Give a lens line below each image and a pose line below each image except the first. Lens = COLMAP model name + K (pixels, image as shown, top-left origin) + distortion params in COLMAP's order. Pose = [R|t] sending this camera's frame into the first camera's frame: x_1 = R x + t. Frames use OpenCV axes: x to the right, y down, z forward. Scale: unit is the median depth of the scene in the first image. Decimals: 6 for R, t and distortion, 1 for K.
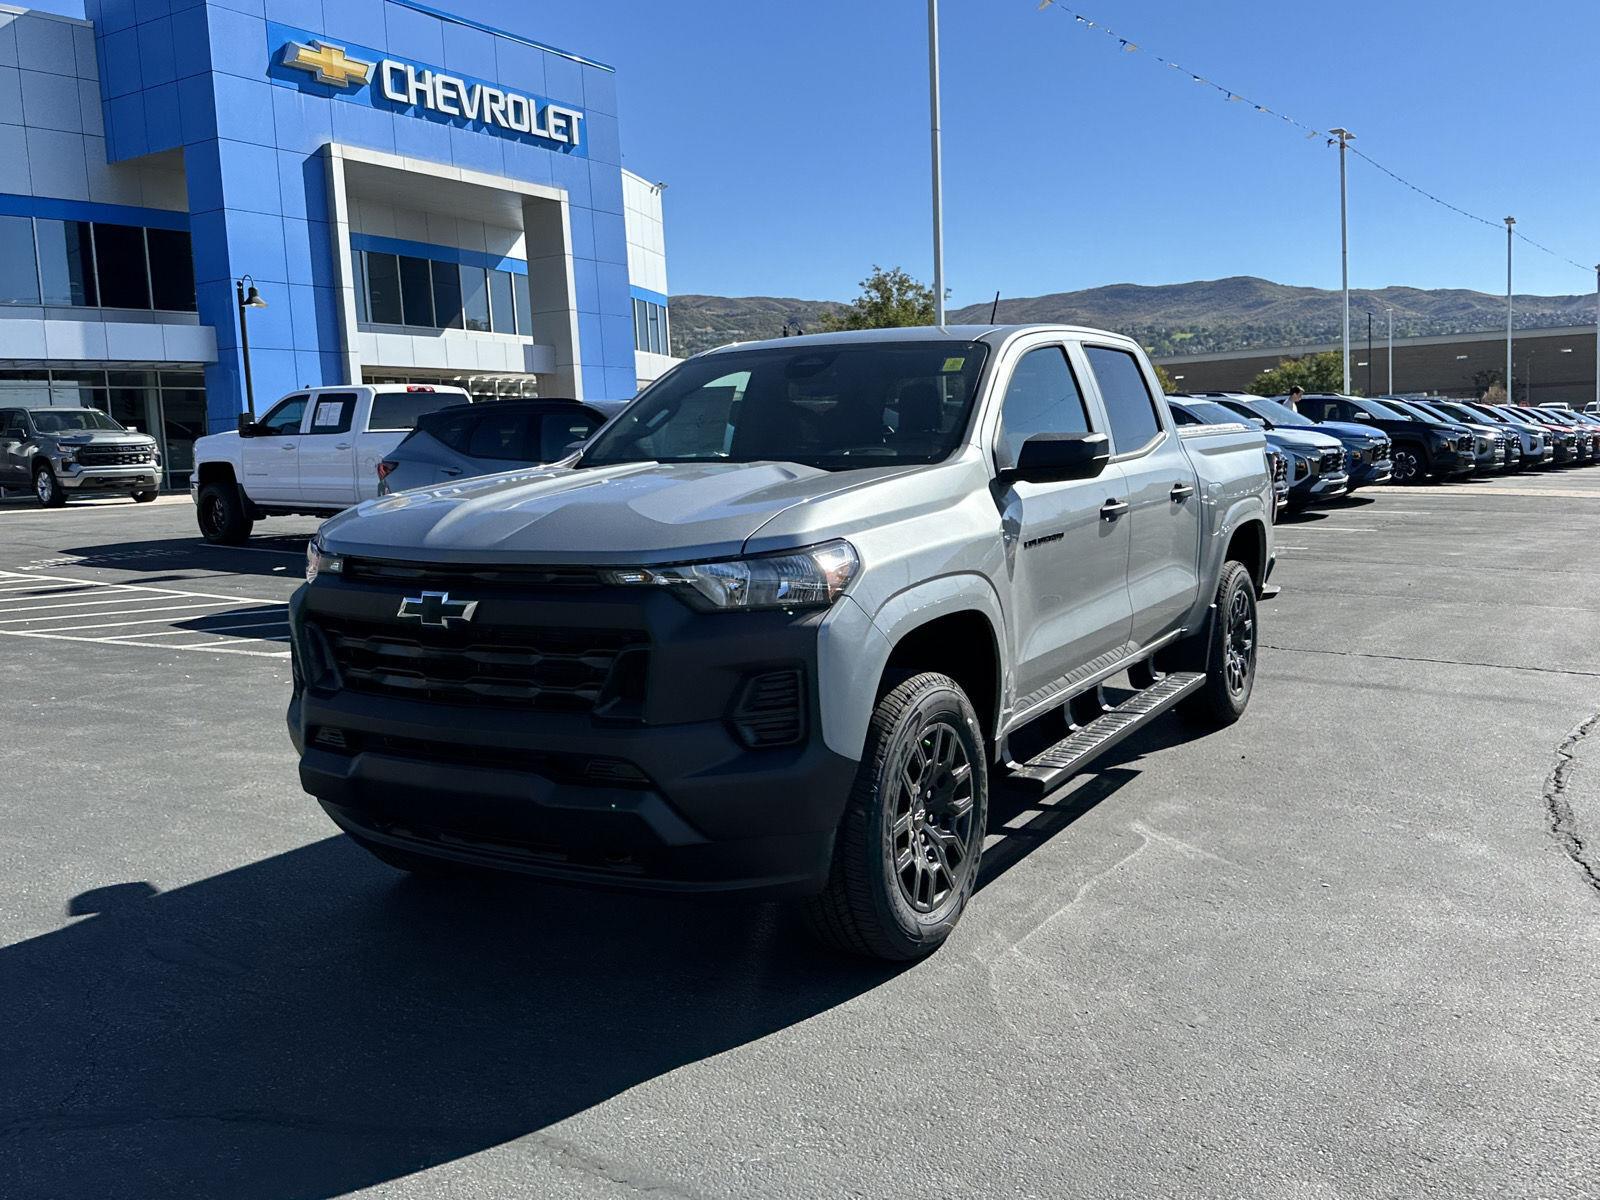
lens RADIAL K [[1397.1, 0, 816.1], [0, 1397.1, 597.1], [0, 0, 1]] dist [0.133845, -0.243343]
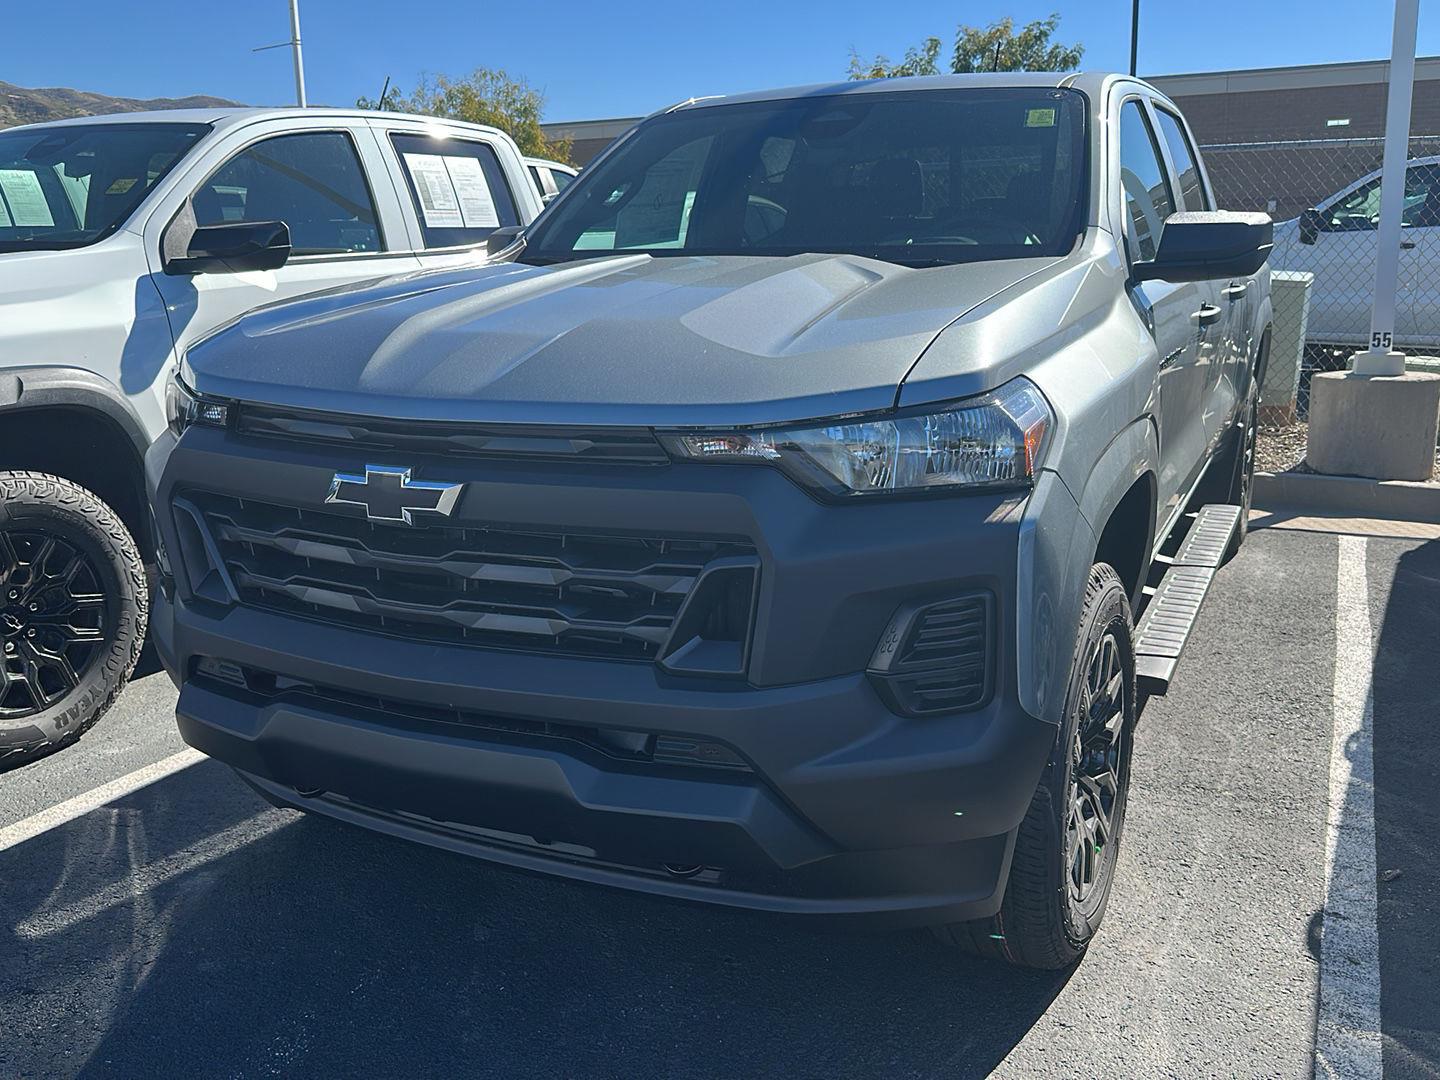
lens RADIAL K [[1257.4, 0, 730.9], [0, 1257.4, 543.5], [0, 0, 1]] dist [0.133845, -0.243343]
pose [[0.996933, -0.015741, 0.076654, -0.111570], [0.005881, 0.991860, 0.127195, -0.028223], [-0.078032, -0.126354, 0.988911, 0.293379]]
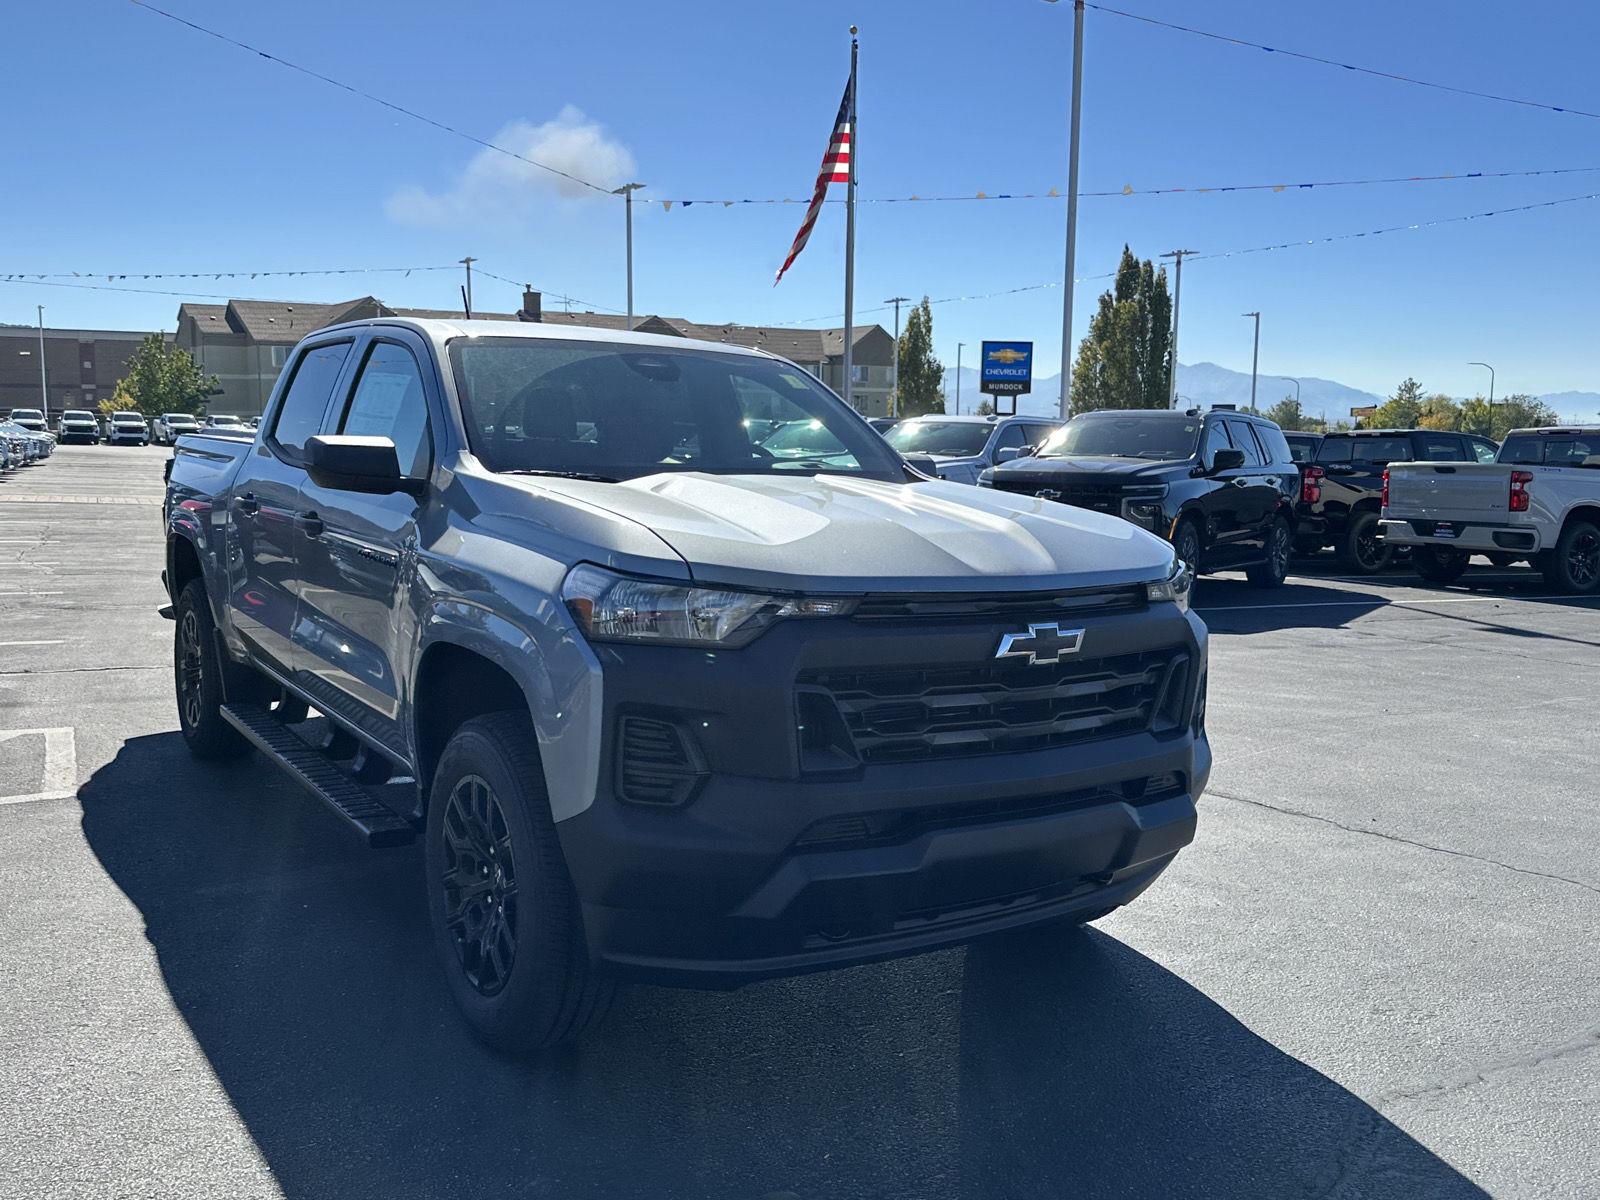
lens RADIAL K [[1397.1, 0, 811.9], [0, 1397.1, 587.1], [0, 0, 1]] dist [0.133845, -0.243343]
pose [[0.444018, -0.056782, 0.894217, -0.773580], [0.067177, 0.997291, 0.029970, -0.043554], [-0.893496, 0.046764, 0.446630, 0.504723]]
